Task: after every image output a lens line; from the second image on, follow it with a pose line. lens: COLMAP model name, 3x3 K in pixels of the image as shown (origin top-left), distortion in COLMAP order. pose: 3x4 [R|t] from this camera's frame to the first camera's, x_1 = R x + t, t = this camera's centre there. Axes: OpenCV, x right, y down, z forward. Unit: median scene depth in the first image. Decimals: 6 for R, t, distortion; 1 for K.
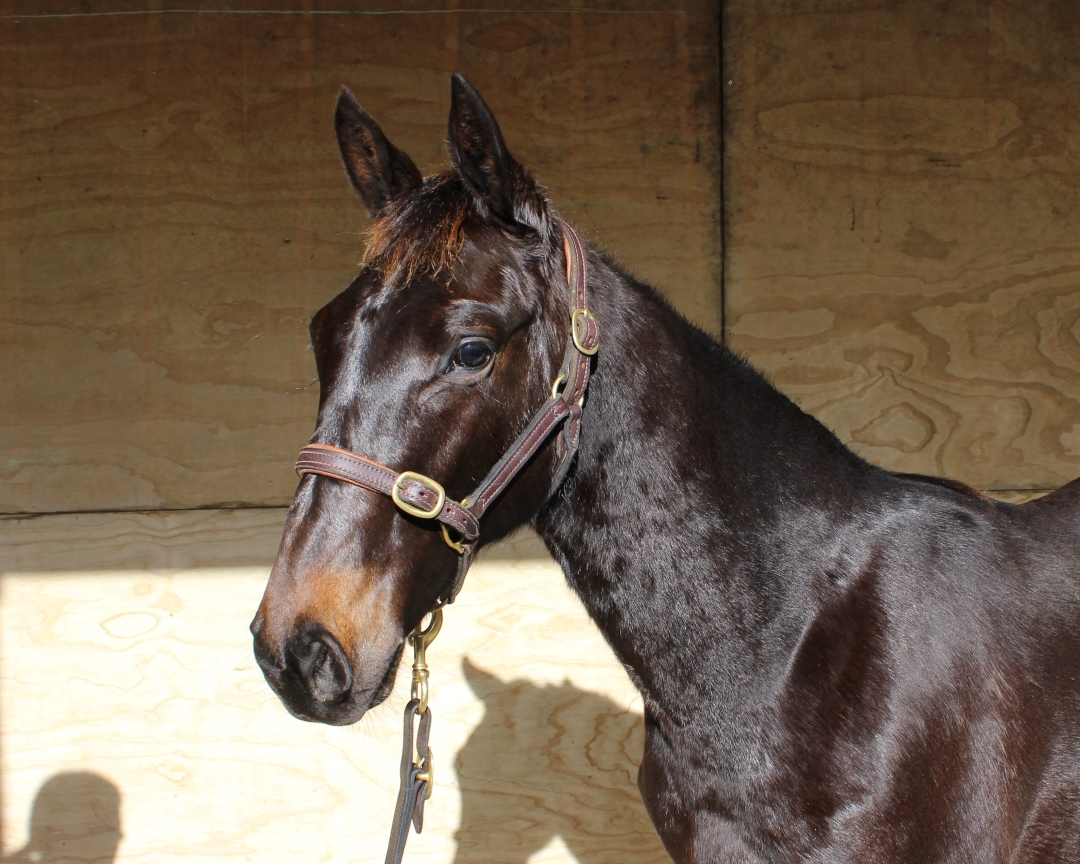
lens RADIAL K [[434.0, 0, 543.1], [0, 434.0, 429.5], [0, 0, 1]] dist [0.002076, -0.000223]
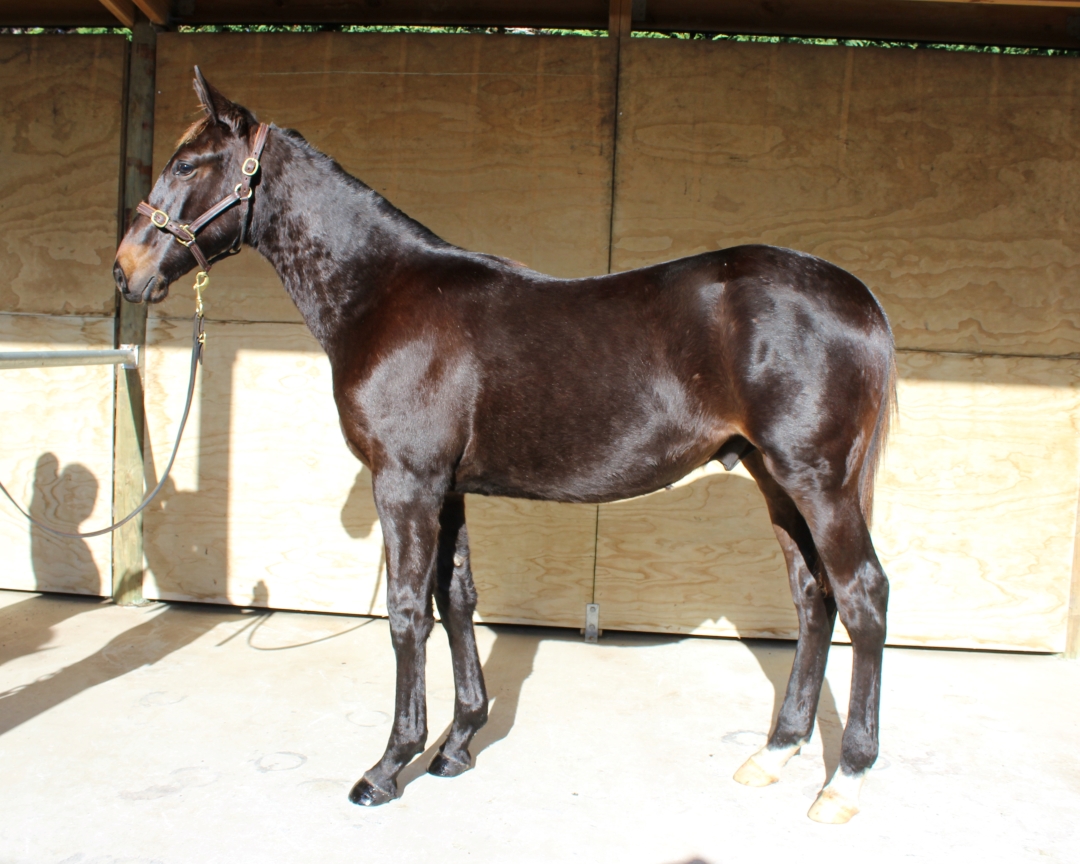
lens RADIAL K [[434.0, 0, 537.0], [0, 434.0, 434.6], [0, 0, 1]] dist [0.002076, -0.000223]
pose [[0.997144, 0.058026, -0.048347, 0.240633], [-0.058645, 0.998213, -0.011499, 0.619693], [0.047593, 0.014302, 0.998764, -0.859167]]
